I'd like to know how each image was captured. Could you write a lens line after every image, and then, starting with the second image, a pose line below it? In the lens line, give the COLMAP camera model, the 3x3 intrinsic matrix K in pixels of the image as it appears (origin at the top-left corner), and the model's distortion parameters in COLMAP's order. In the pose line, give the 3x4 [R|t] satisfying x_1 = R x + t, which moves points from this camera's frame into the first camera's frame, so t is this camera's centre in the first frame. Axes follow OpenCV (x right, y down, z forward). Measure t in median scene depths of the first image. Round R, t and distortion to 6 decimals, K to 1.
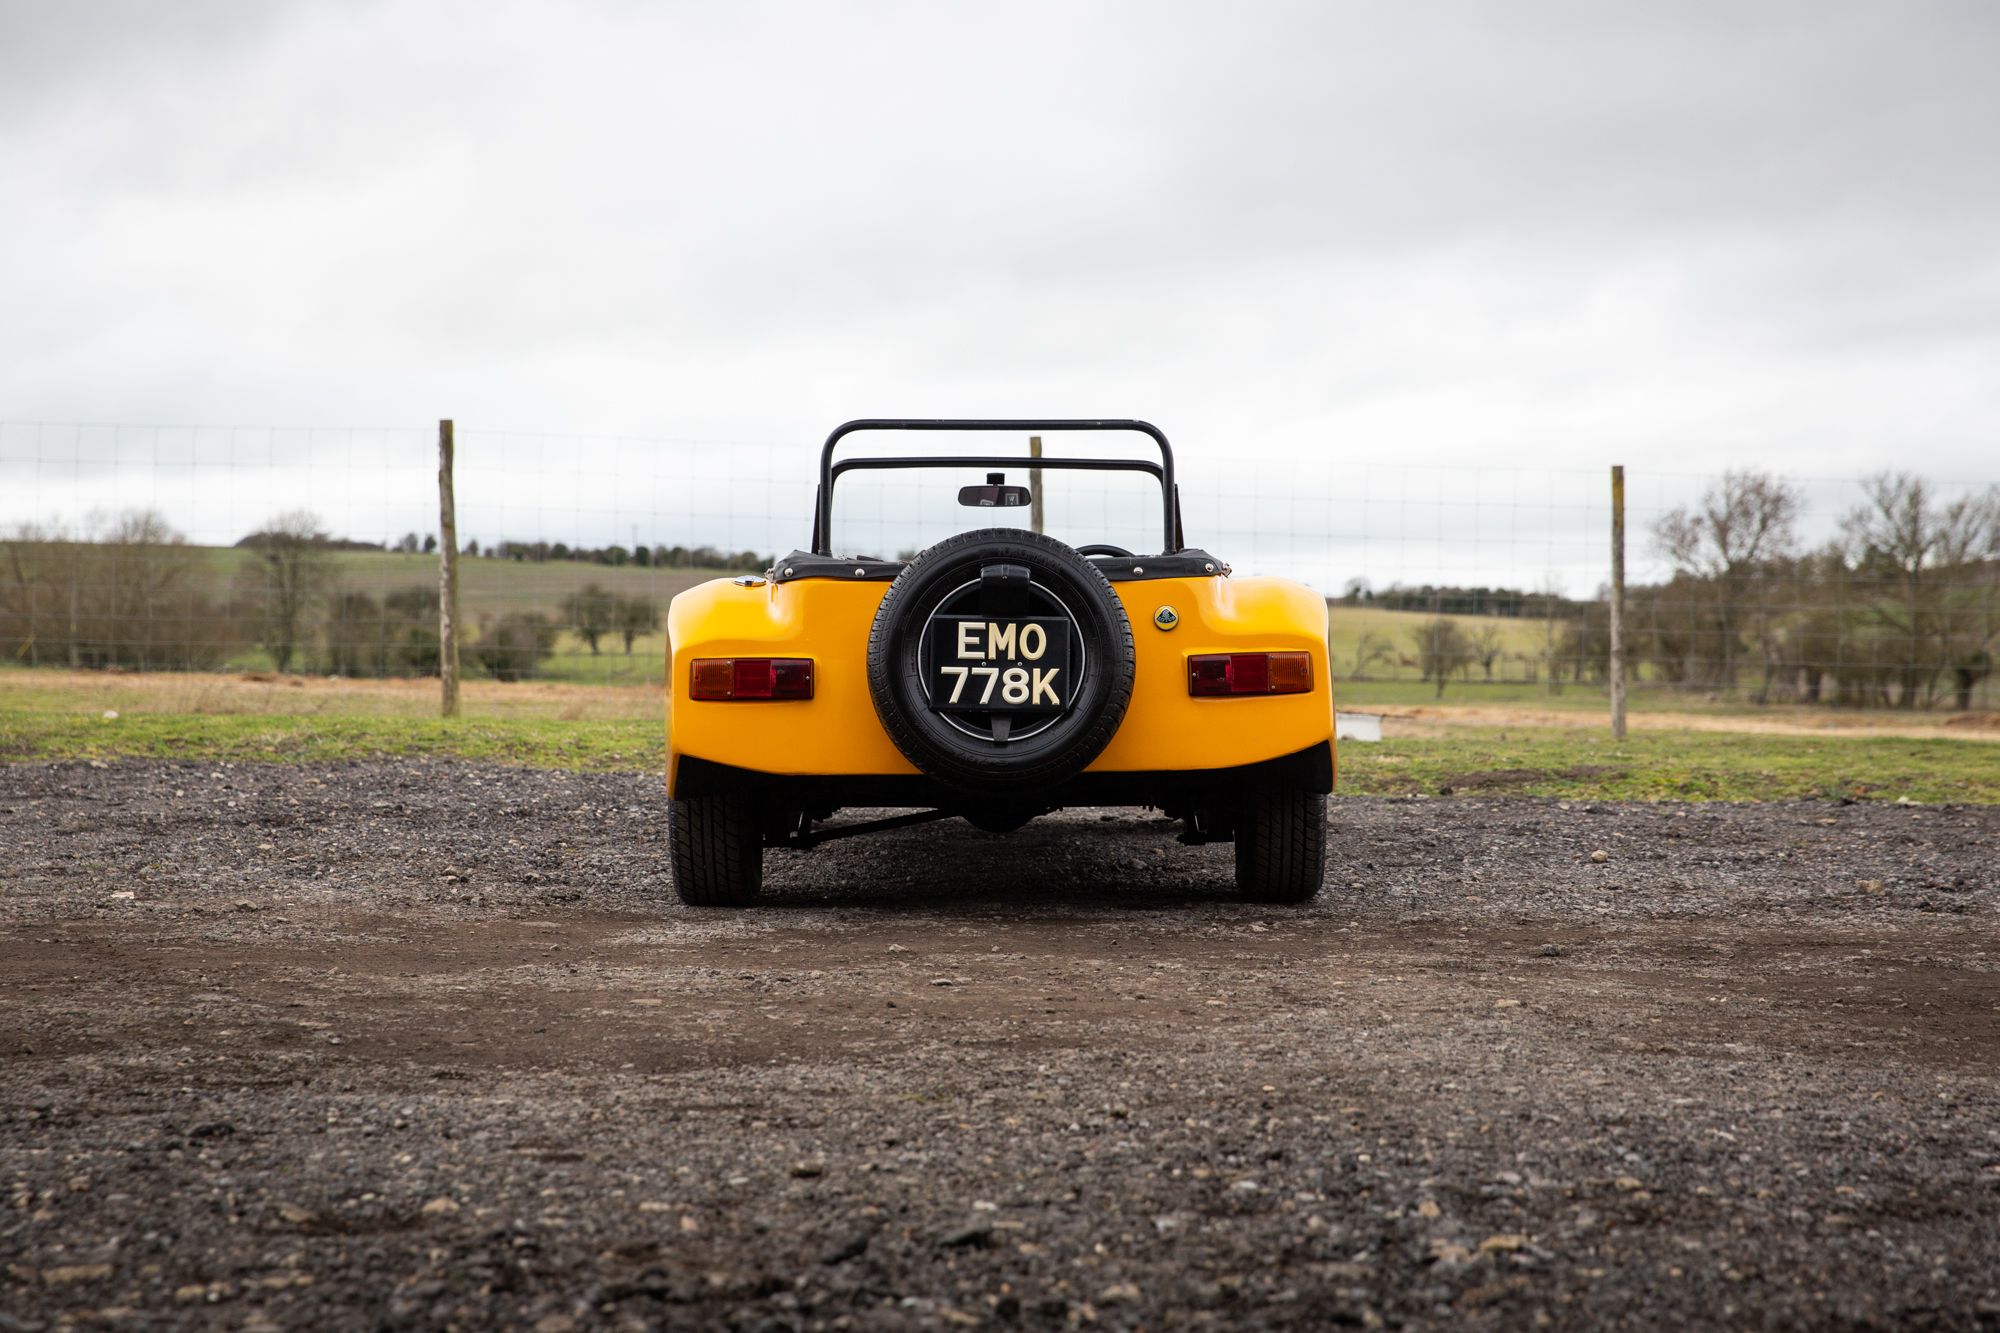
lens RADIAL K [[3899.2, 0, 1000.0], [0, 3899.2, 666.5], [0, 0, 1]] dist [0.023936, -0.536288]
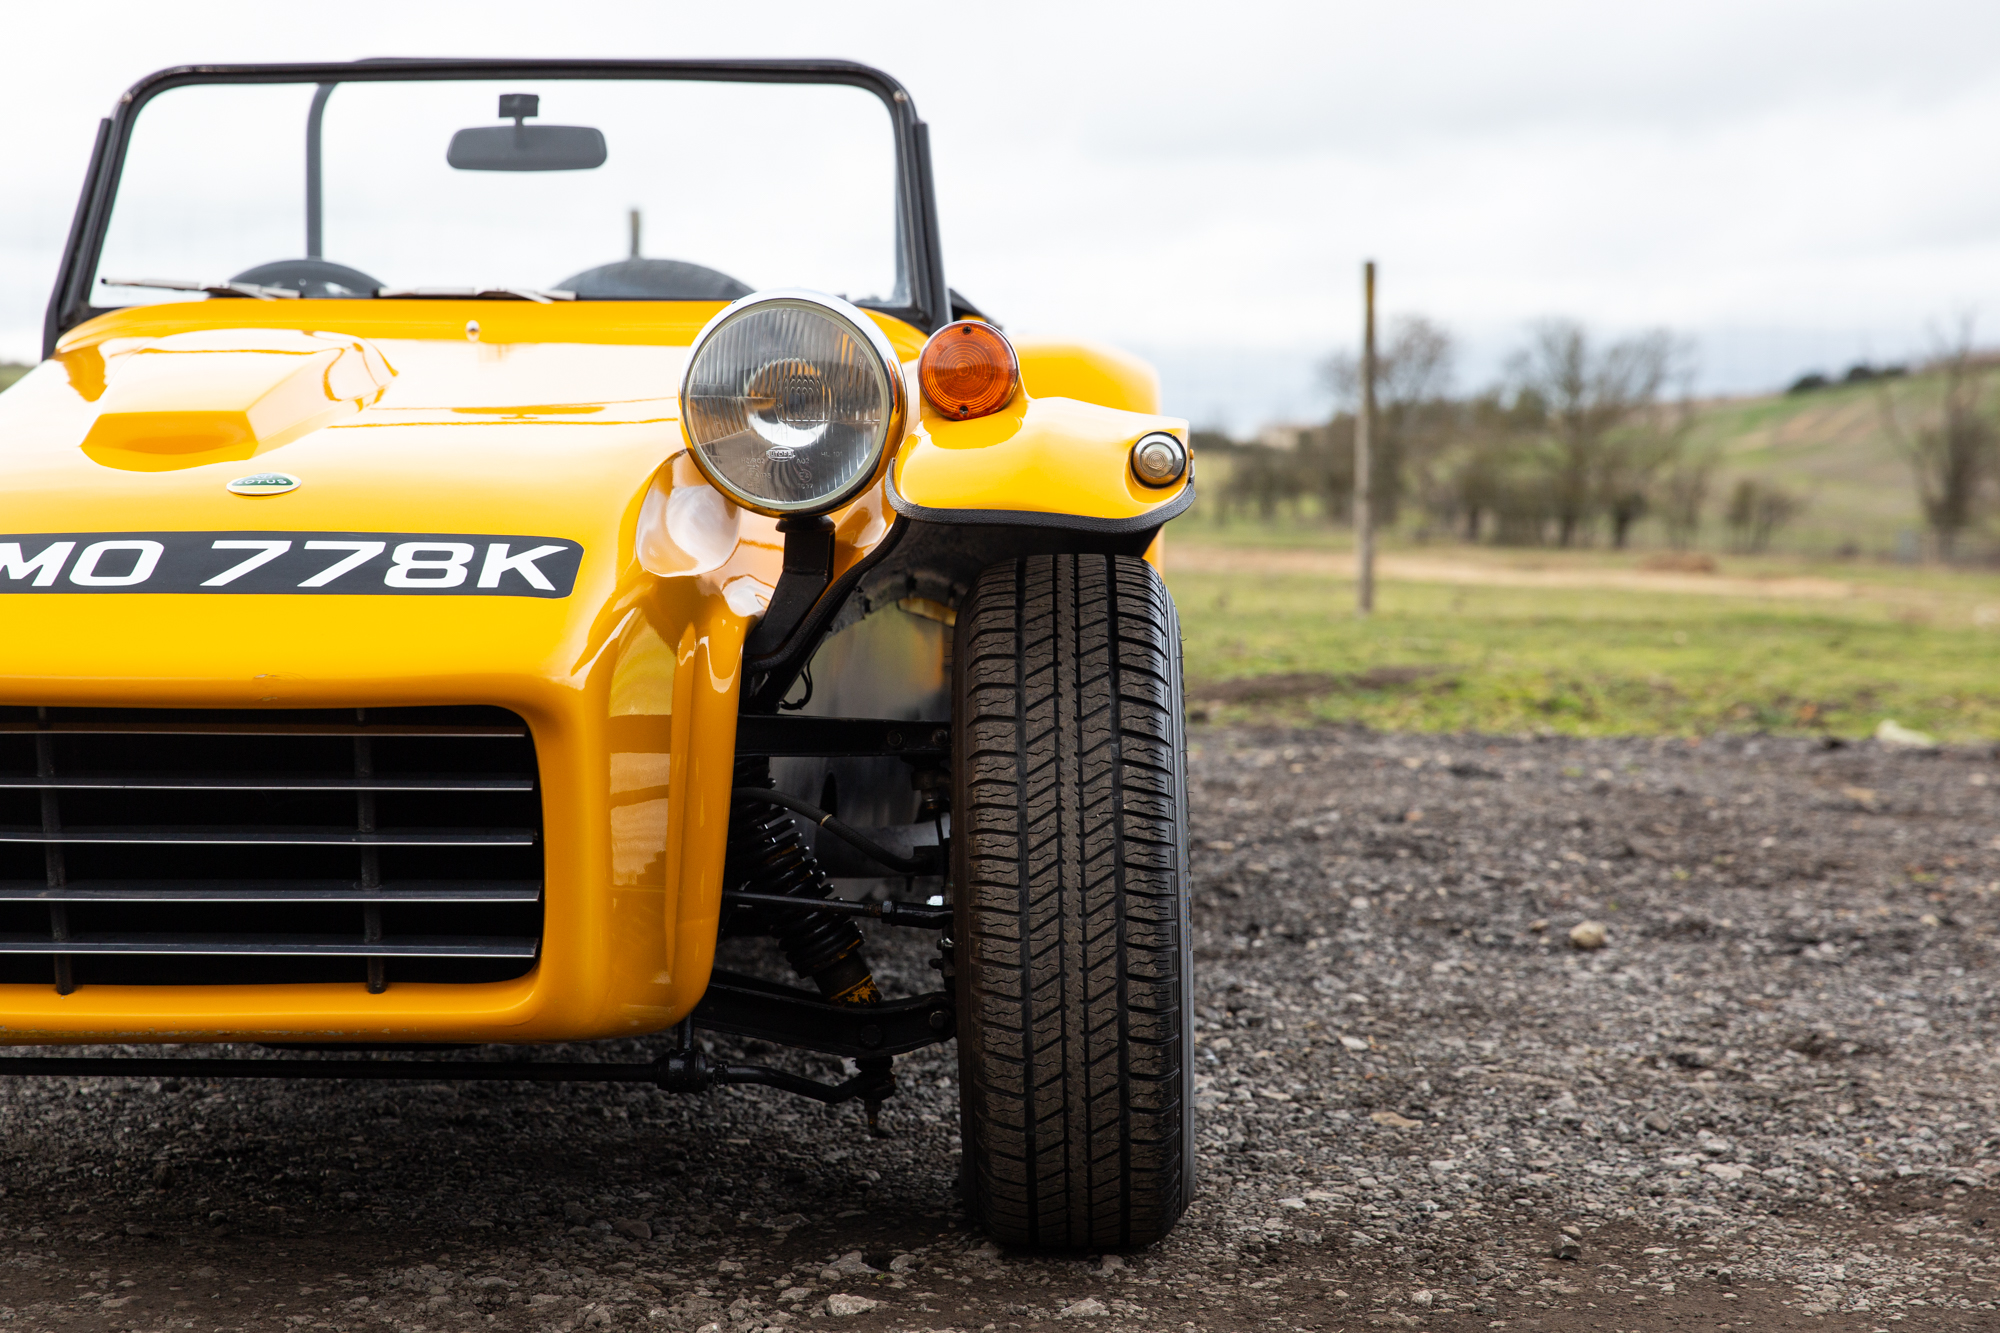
lens RADIAL K [[3899.2, 0, 1000.0], [0, 3899.2, 666.5], [0, 0, 1]] dist [0.023936, -0.536288]
pose [[0.996351, 0.008150, 0.084956, 0.047540], [-0.011833, 0.999008, 0.042937, -0.005150], [-0.084522, -0.043786, 0.995459, 0.624182]]
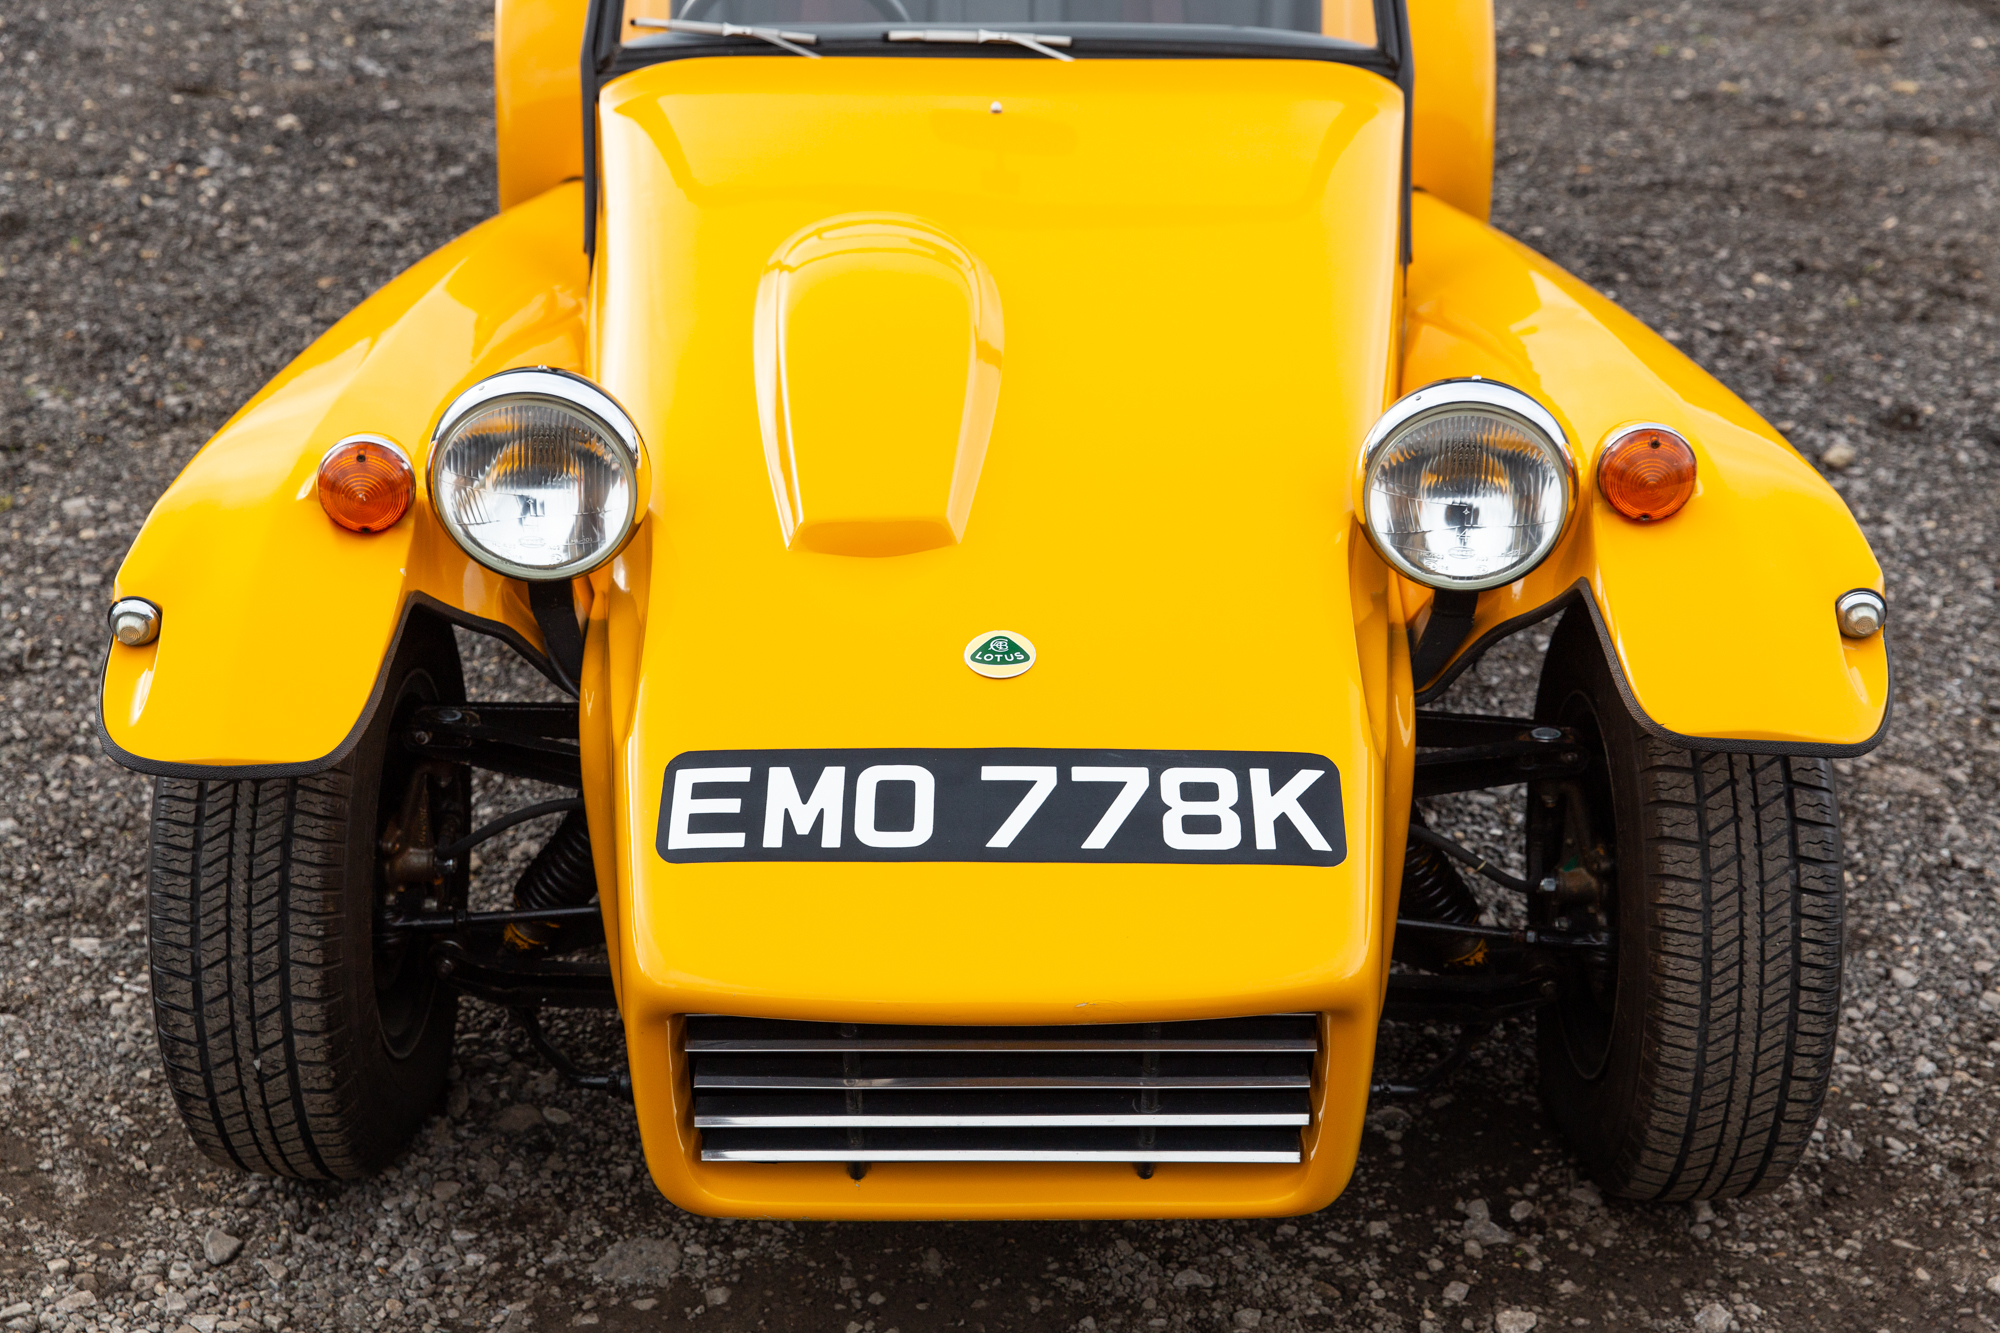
lens RADIAL K [[2685.8, 0, 1000.0], [0, 2685.8, 666.5], [0, 0, 1]] dist [0.006059, -0.020303]
pose [[0.995484, -0.029117, 0.090353, -0.009171], [-0.011560, 0.907533, 0.419823, -0.105410], [-0.094222, -0.418971, 0.903098, 0.749628]]
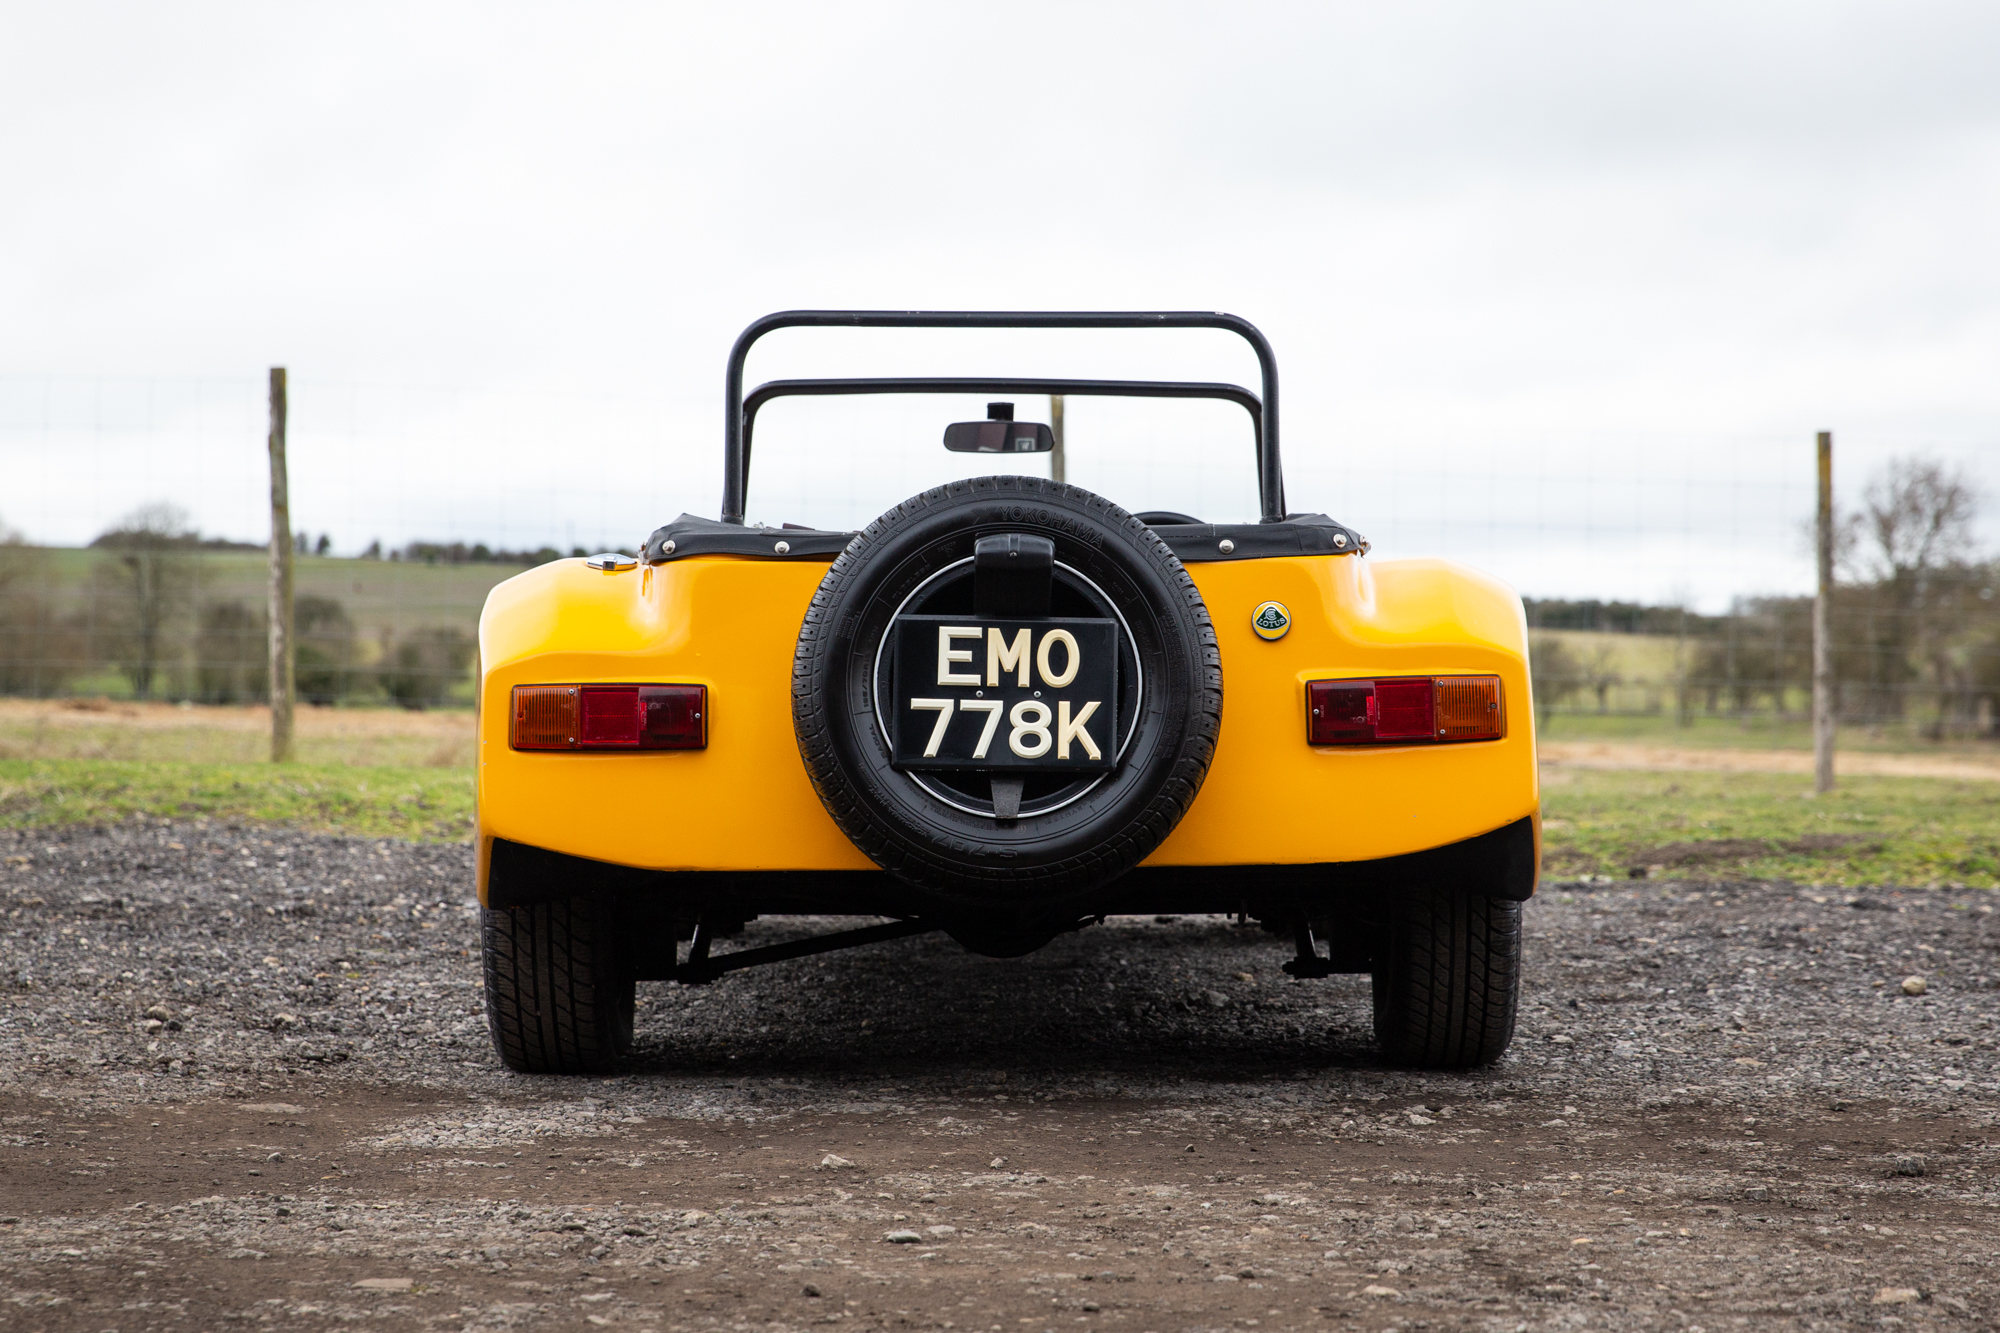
lens RADIAL K [[4745.9, 0, 1041.4], [0, 4745.9, 666.9], [0, 0, 1]] dist [0.004324, -0.243301]
pose [[0.999978, 0.001738, 0.006388, 0.000872], [-0.001703, 0.999984, -0.005462, -0.000781], [-0.006397, 0.005451, 0.999965, 0.232768]]
